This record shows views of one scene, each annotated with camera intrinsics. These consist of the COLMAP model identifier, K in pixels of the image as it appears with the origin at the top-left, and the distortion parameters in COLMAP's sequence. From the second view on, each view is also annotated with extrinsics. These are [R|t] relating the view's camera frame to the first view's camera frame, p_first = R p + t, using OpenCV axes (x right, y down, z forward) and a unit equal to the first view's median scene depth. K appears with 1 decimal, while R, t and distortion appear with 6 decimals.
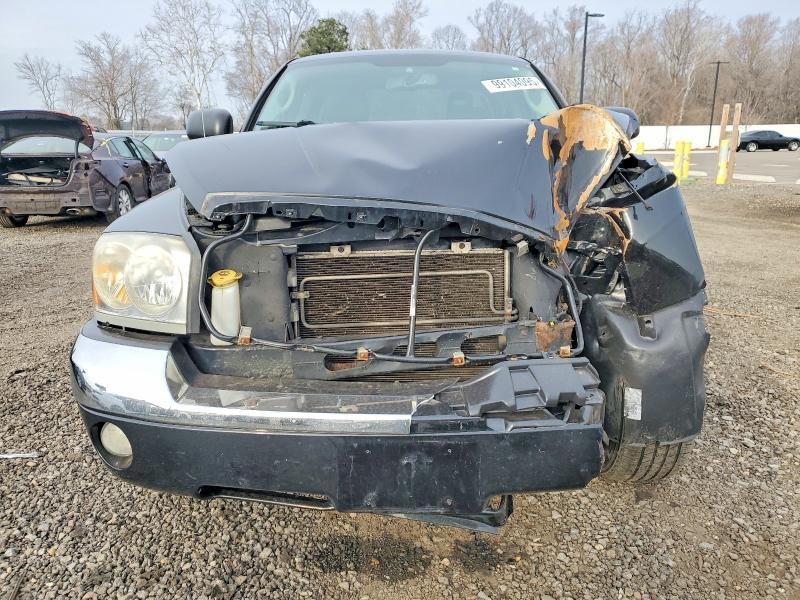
lens RADIAL K [[620.3, 0, 405.4], [0, 620.3, 294.3], [0, 0, 1]] dist [0.033904, -0.010434]
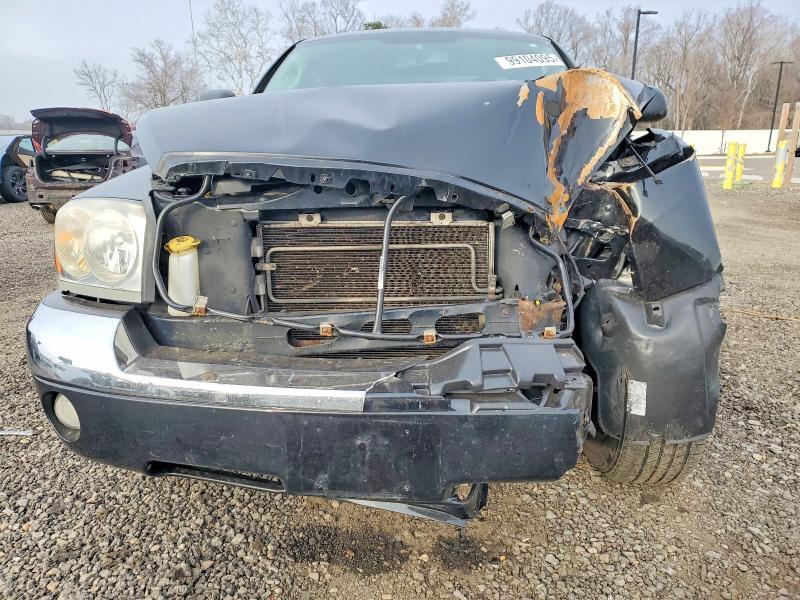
lens RADIAL K [[620.3, 0, 399.8], [0, 620.3, 310.4], [0, 0, 1]] dist [0.033904, -0.010434]
pose [[0.996996, 0.021604, -0.074374, 0.087254], [-0.020362, 0.999641, 0.017404, 0.040105], [0.074723, -0.015838, 0.997079, 0.065202]]
